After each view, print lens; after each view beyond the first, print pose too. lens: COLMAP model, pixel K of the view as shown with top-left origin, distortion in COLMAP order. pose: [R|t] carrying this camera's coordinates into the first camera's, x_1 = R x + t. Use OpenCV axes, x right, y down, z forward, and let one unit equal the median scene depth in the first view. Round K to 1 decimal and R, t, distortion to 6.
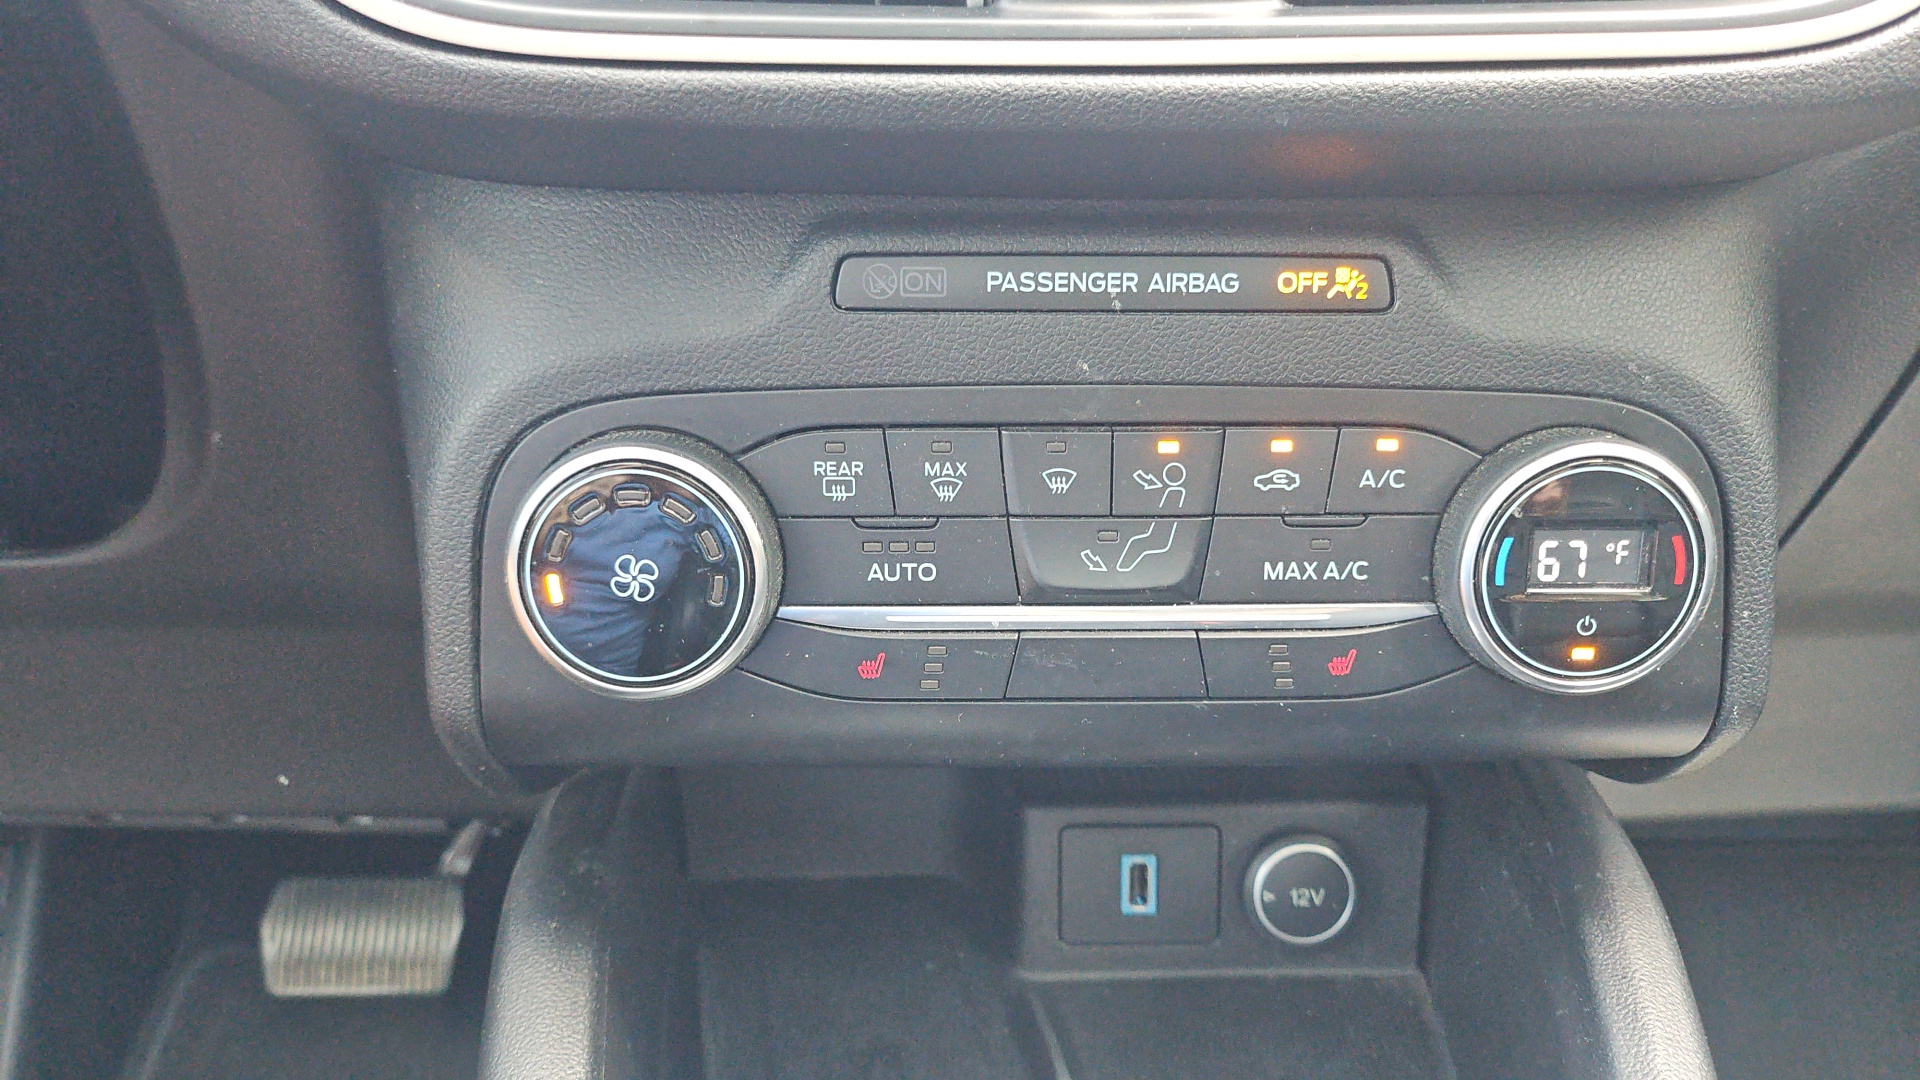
lens RADIAL K [[1352.0, 0, 964.7], [0, 1352.0, 538.7], [0, 0, 1]] dist [0.076884, -0.095491]
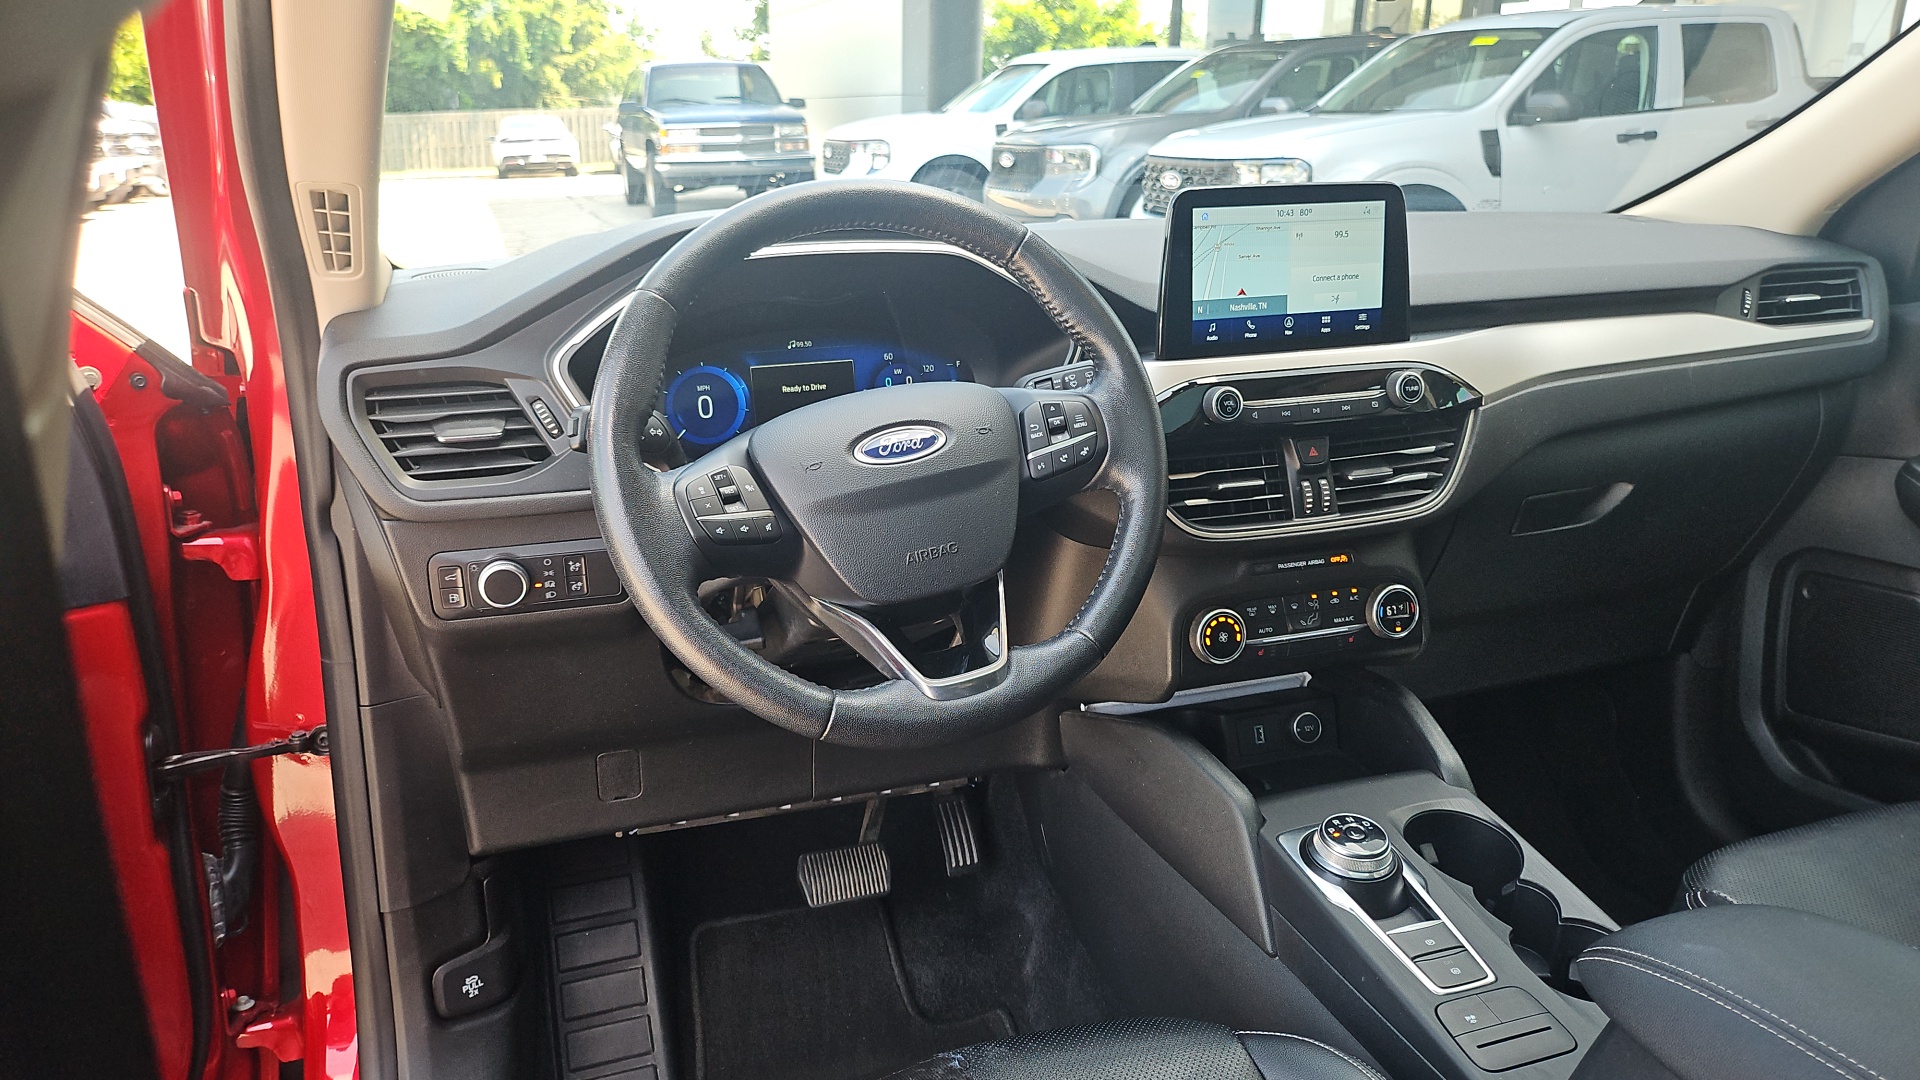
lens RADIAL K [[1352.0, 0, 964.7], [0, 1352.0, 538.7], [0, 0, 1]] dist [0.076884, -0.095491]
pose [[0.950632, -0.107672, 0.291042, -2.323544], [0.139804, 0.985905, -0.091902, -0.002251], [-0.277045, 0.128054, 0.952286, -3.133630]]
